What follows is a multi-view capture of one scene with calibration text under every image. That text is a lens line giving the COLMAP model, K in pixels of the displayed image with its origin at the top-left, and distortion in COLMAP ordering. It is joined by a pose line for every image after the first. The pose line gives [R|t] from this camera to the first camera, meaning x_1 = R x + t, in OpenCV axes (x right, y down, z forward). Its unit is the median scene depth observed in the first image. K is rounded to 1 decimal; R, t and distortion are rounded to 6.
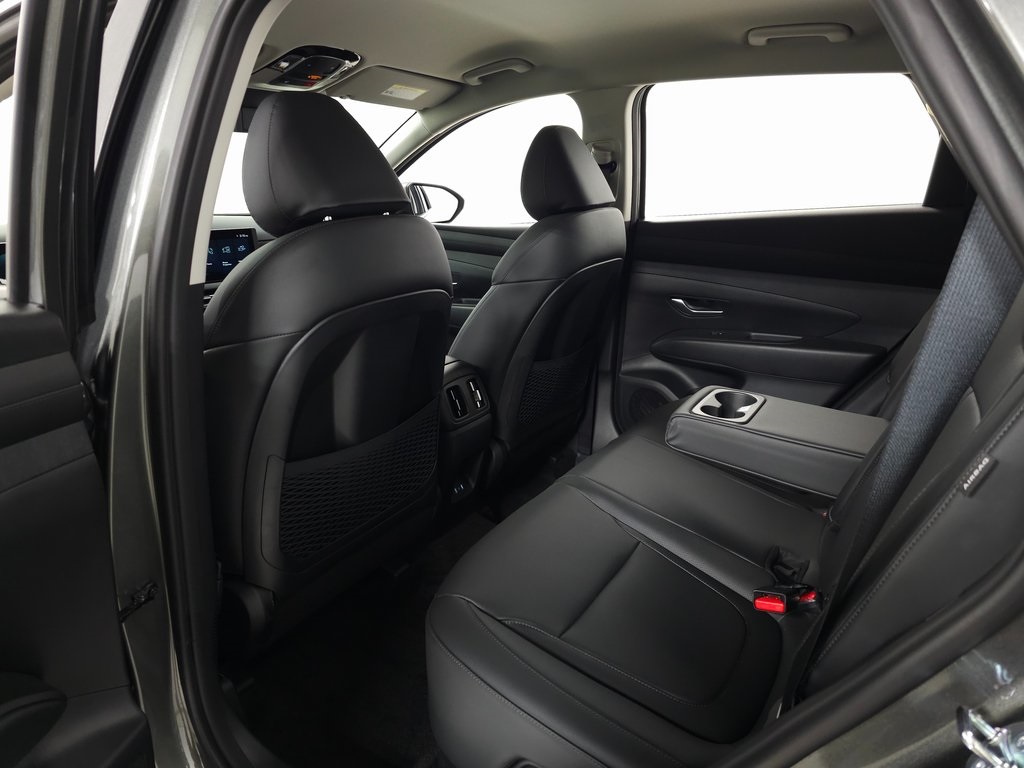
lens RADIAL K [[696.1, 0, 509.8], [0, 696.1, 382.4], [0, 0, 1]] dist [0.035900, -0.044002]
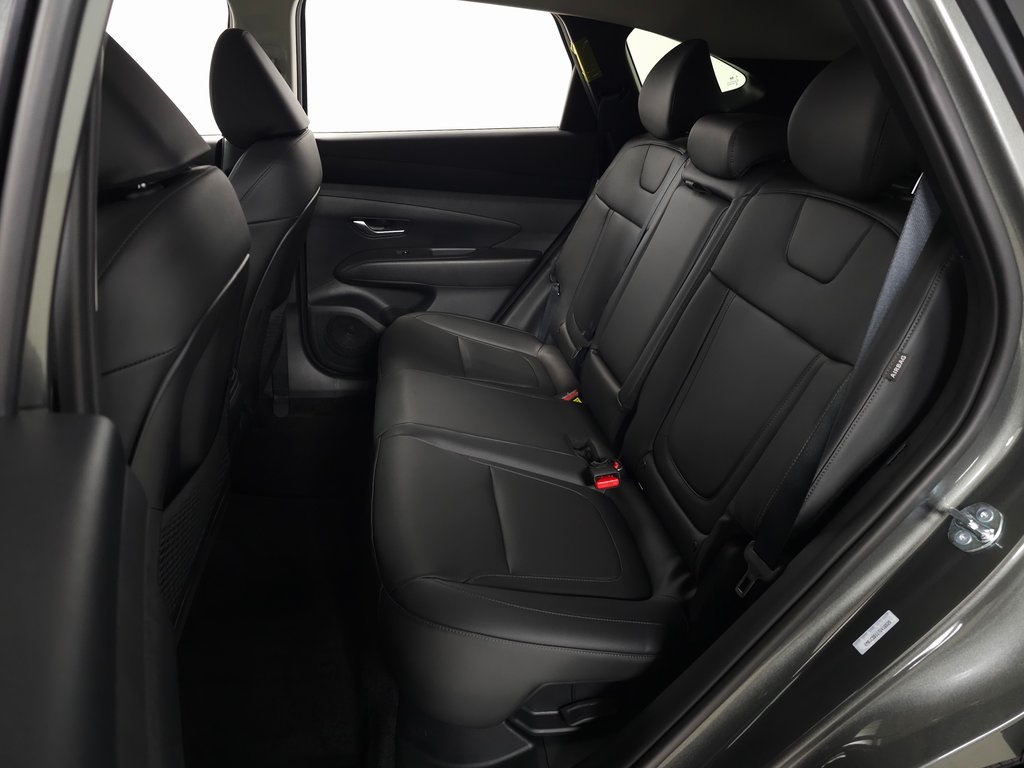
lens RADIAL K [[696.1, 0, 509.8], [0, 696.1, 382.6], [0, 0, 1]] dist [0.035900, -0.044002]
pose [[0.759953, -0.223791, 0.610237, -0.258002], [0.126540, 0.971834, 0.198814, -0.068946], [-0.637542, -0.073870, 0.766866, 0.095163]]
